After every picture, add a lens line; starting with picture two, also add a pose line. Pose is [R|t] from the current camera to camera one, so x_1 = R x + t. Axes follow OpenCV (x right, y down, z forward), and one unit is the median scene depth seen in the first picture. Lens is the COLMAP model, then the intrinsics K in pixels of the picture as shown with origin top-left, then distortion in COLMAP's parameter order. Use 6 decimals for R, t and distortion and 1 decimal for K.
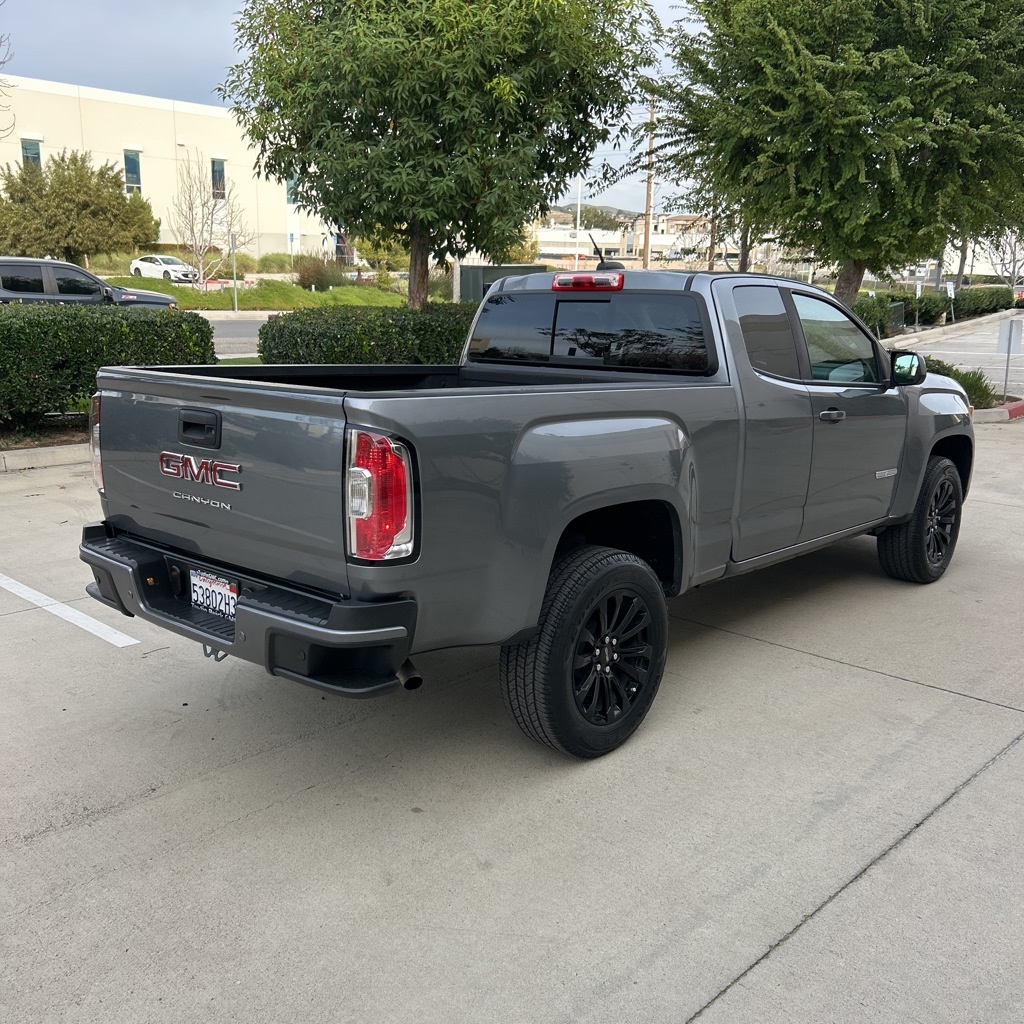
lens RADIAL K [[1033.1, 0, 510.7], [0, 1033.1, 482.6], [0, 0, 1]] dist [0.033840, -0.011694]
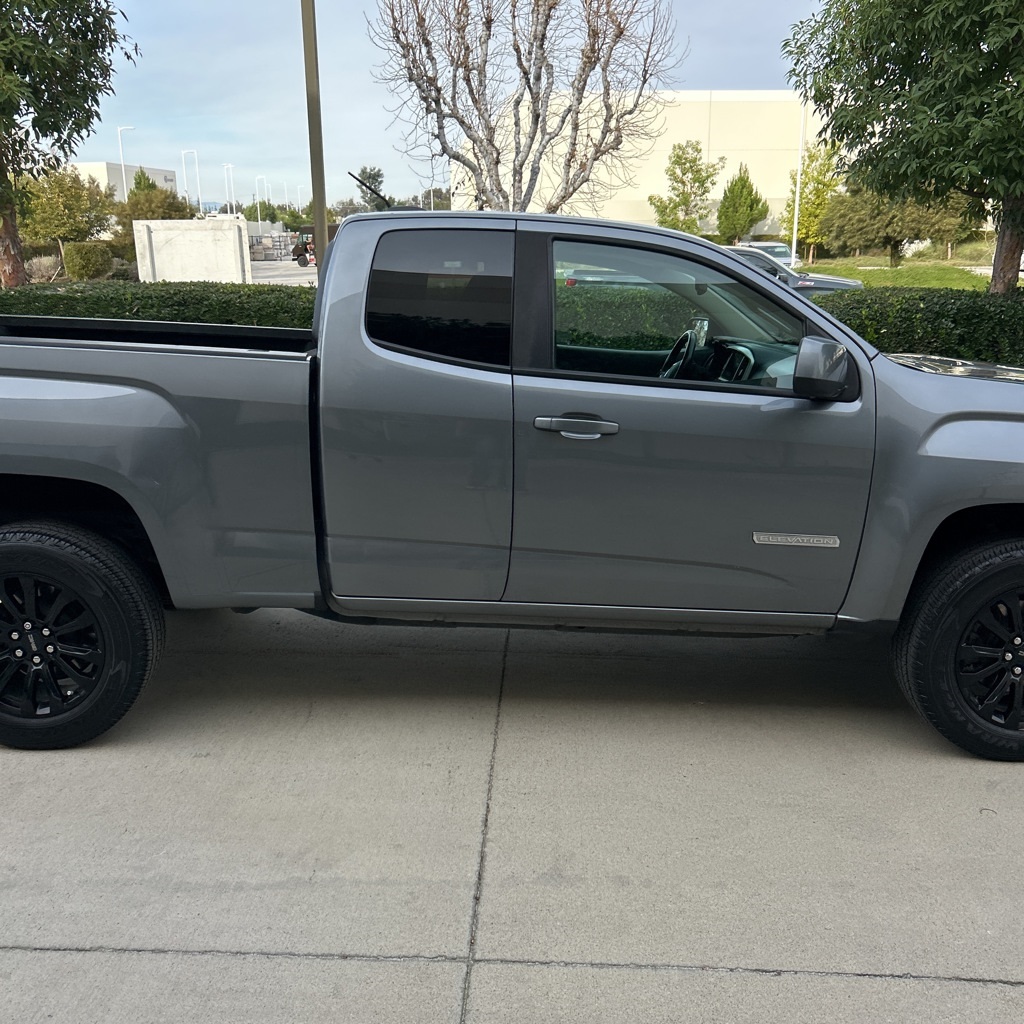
lens RADIAL K [[1009.2, 0, 479.8], [0, 1009.2, 540.2], [0, 0, 1]] dist [0.092621, -0.213847]
pose [[0.647715, 0.180835, -0.740111, 0.191665], [-0.134215, 0.983314, 0.122798, -0.016304], [0.749968, 0.019795, 0.661178, 0.135605]]
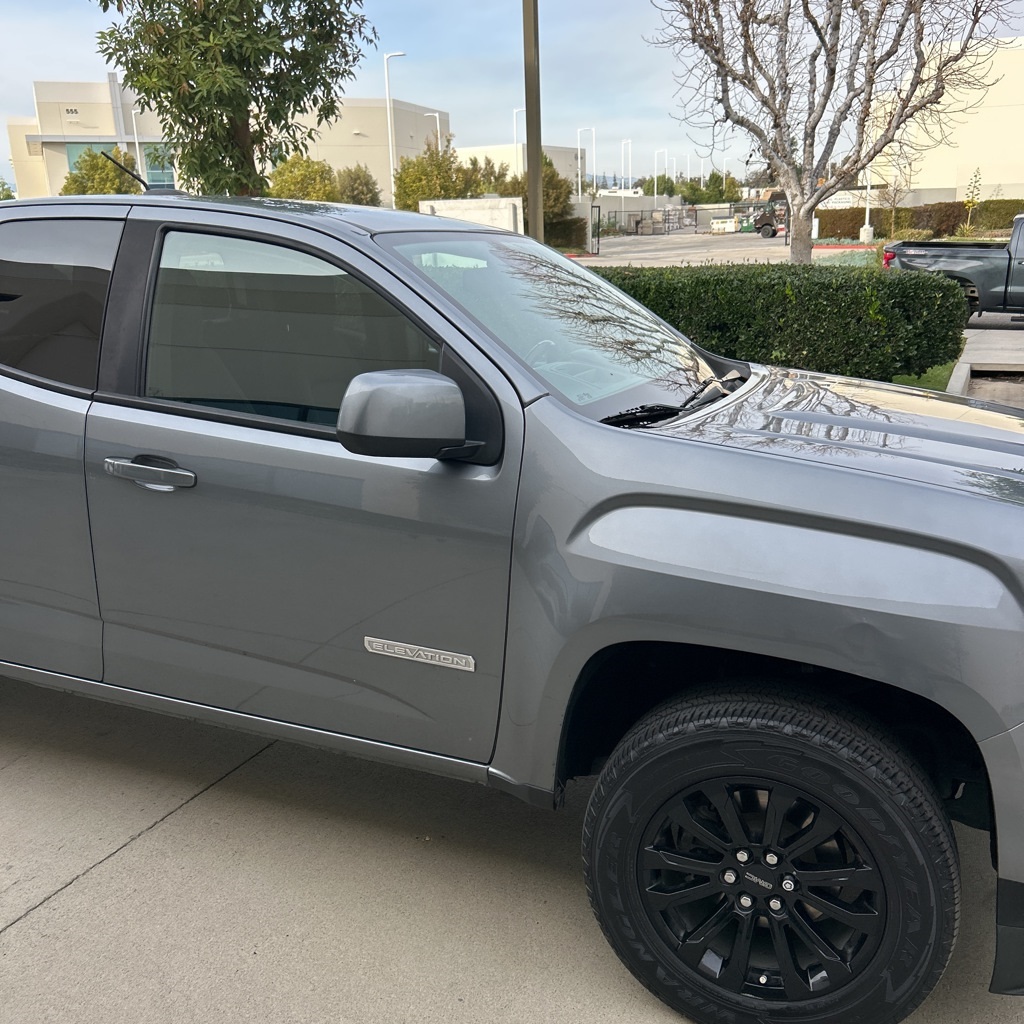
lens RADIAL K [[1018.3, 0, 506.0], [0, 1018.3, 508.4], [0, 0, 1]] dist [0.033774, -0.028791]
pose [[0.340675, 0.216324, -0.914956, 0.208927], [-0.161596, 0.972160, 0.169680, -0.040444], [0.926190, 0.090048, 0.366148, 0.248818]]
